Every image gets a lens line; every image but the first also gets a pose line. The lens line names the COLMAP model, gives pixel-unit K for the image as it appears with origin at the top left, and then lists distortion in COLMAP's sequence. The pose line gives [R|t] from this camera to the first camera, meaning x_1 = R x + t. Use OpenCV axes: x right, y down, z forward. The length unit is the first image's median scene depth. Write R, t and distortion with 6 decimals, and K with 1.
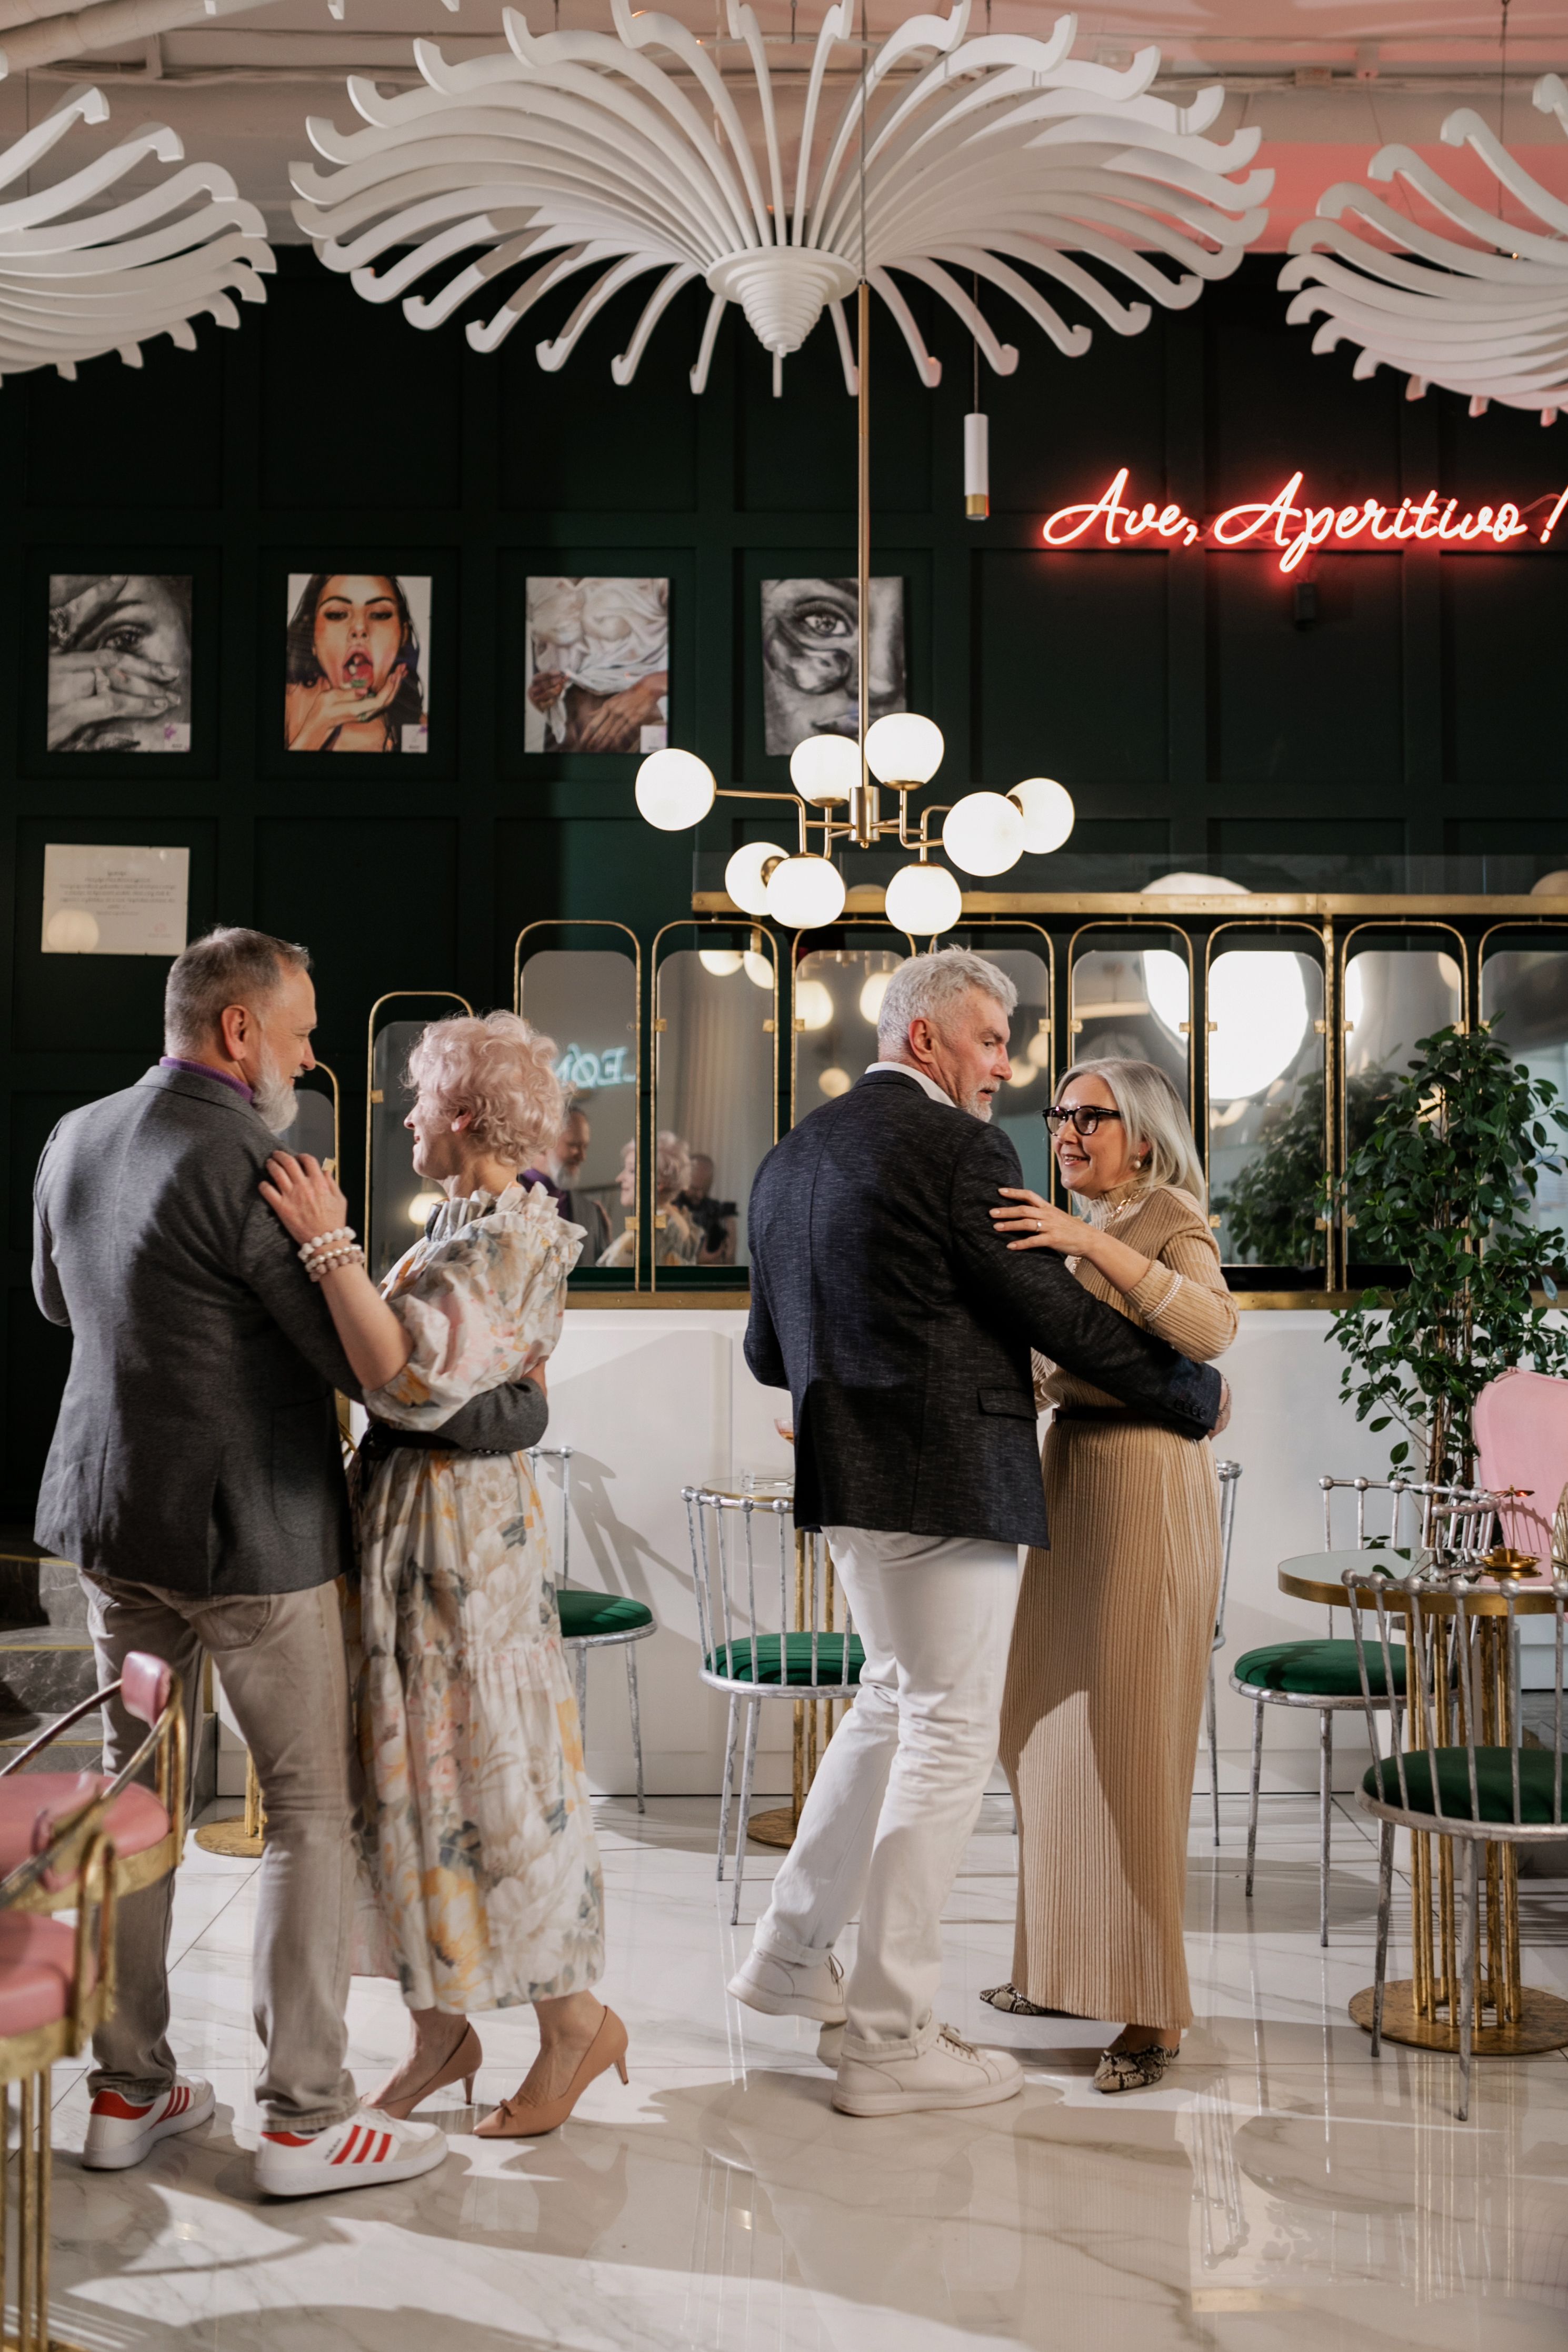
lens RADIAL K [[2789.4, 0, 725.8], [0, 2789.4, 1027.1], [0, 0, 1]] dist [0.000613, 0.000000]
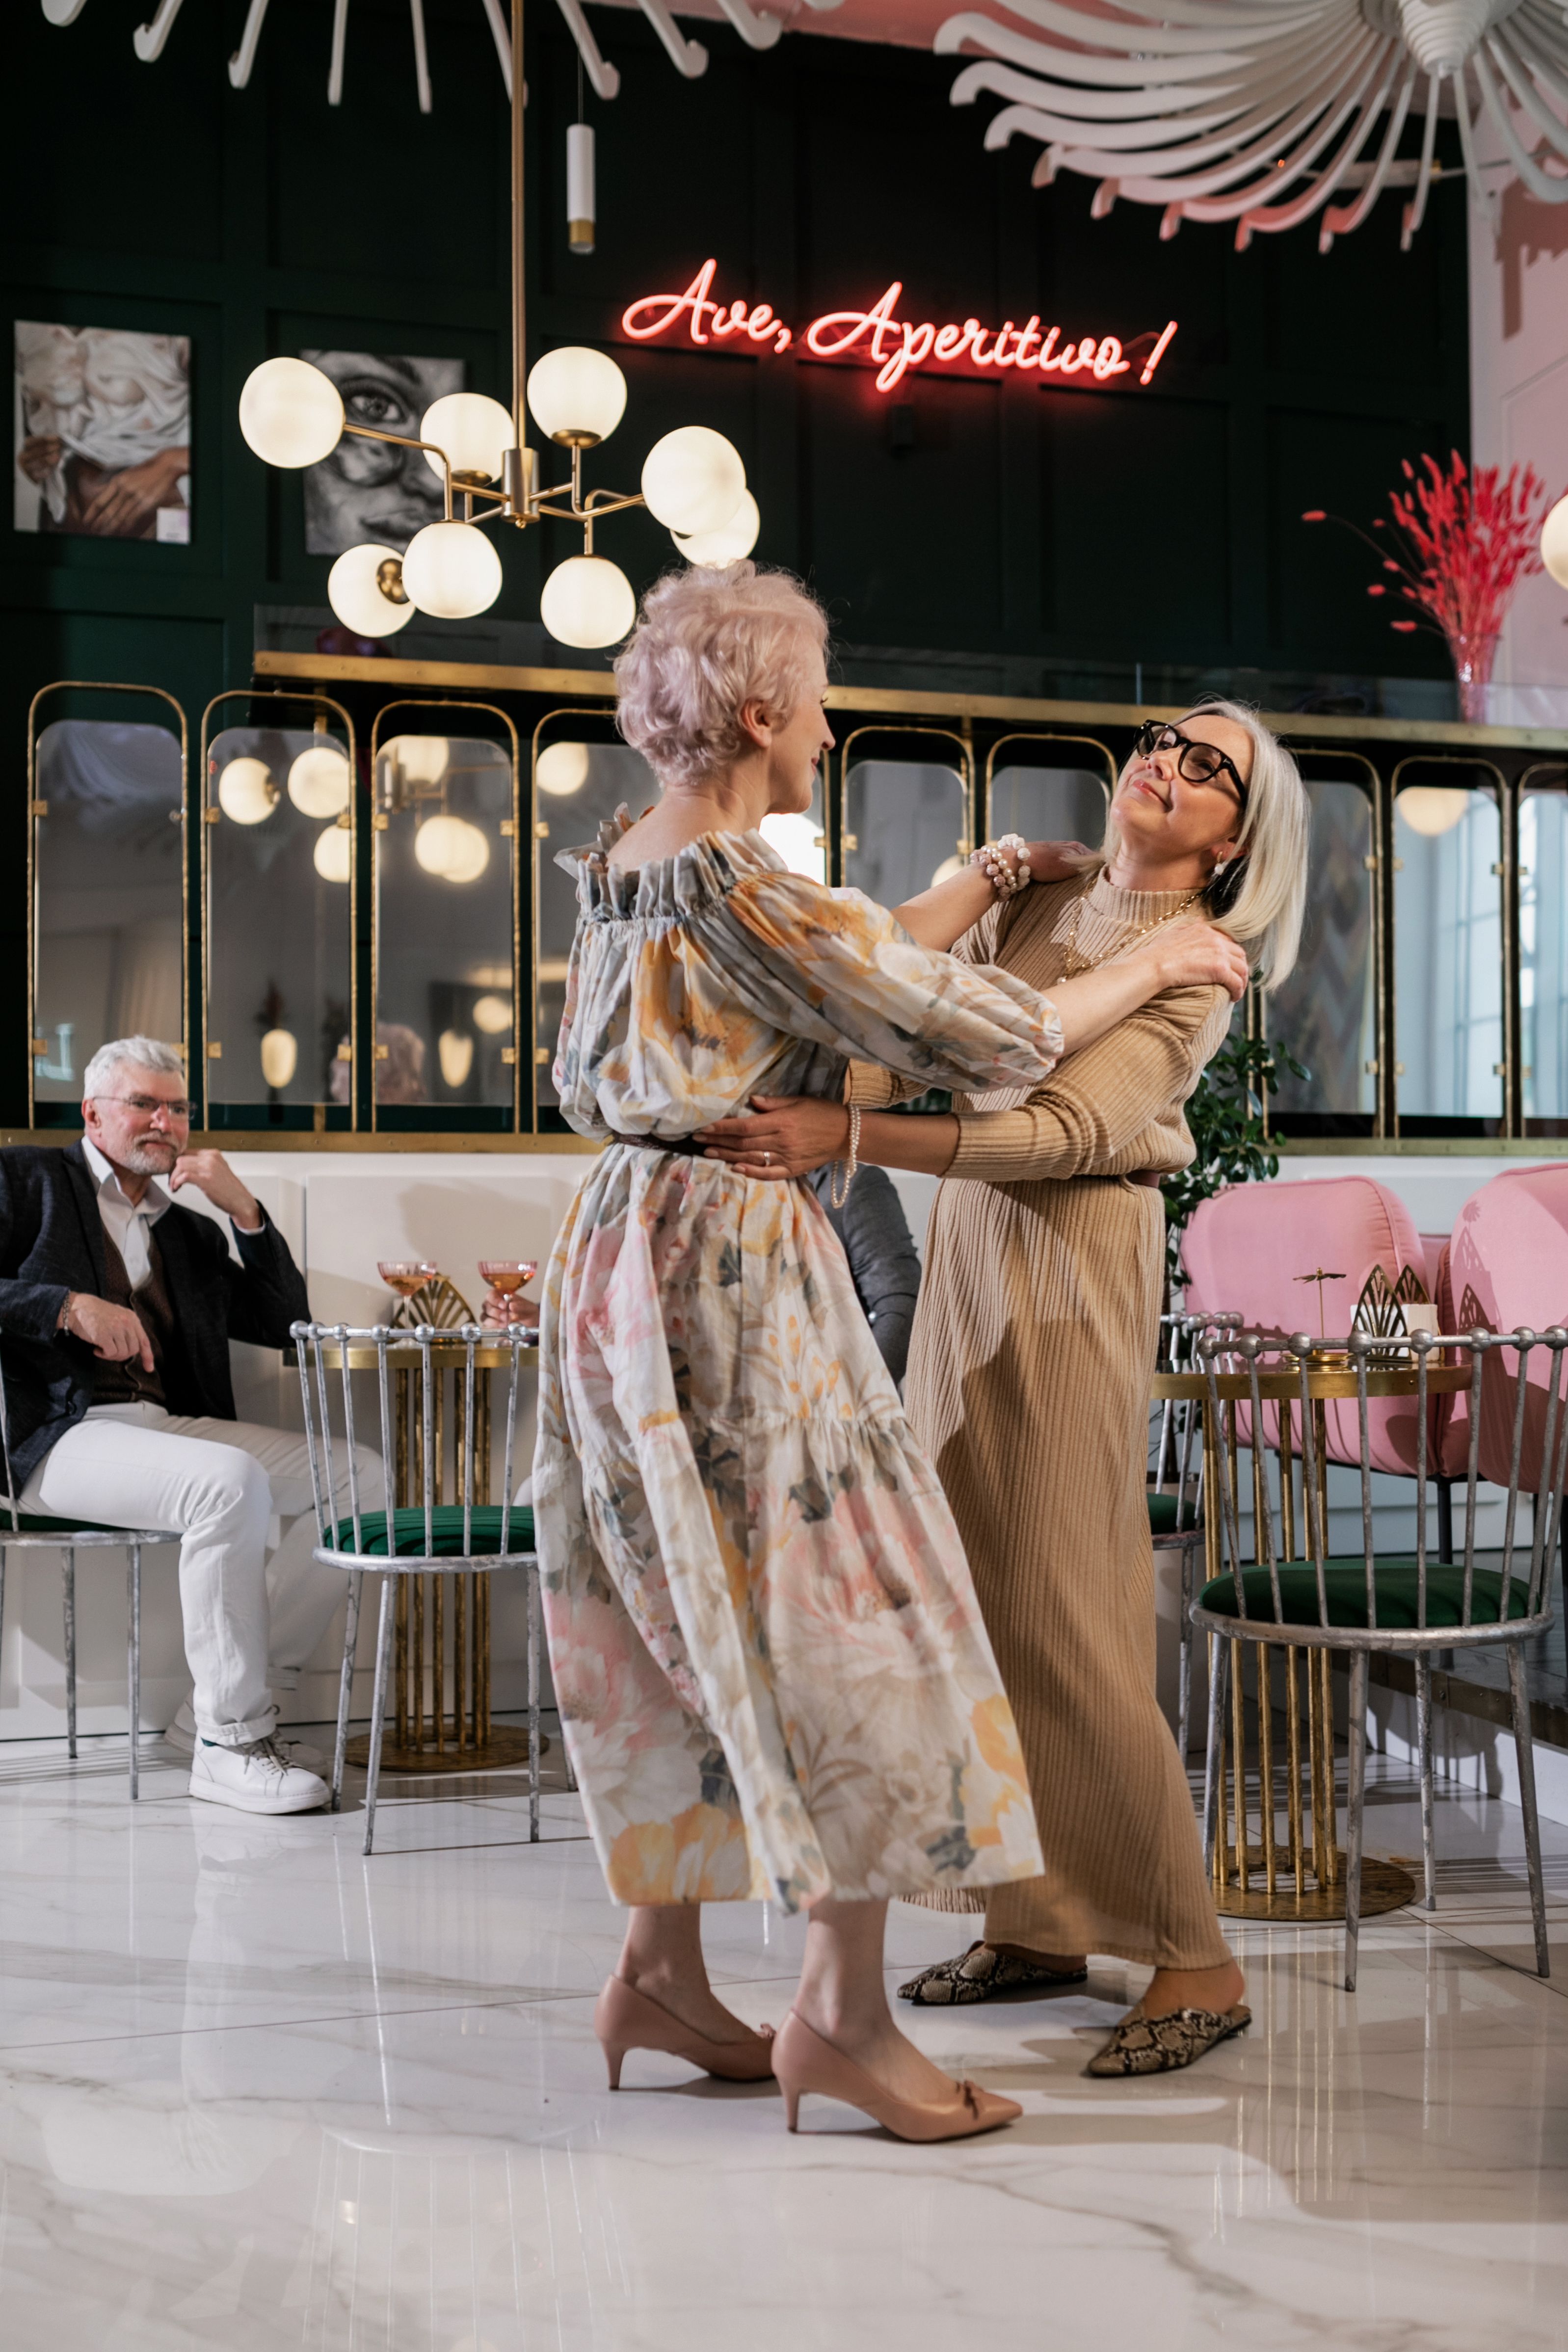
lens RADIAL K [[2697.3, 0, 883.6], [0, 2697.3, 1176.2], [0, 0, 1]] dist [0.009037, 0.000000]
pose [[0.962903, -0.003533, 0.269825, -0.039249], [-0.007758, 0.999139, 0.040768, 0.058721], [-0.269736, -0.041349, 0.962046, 0.137675]]
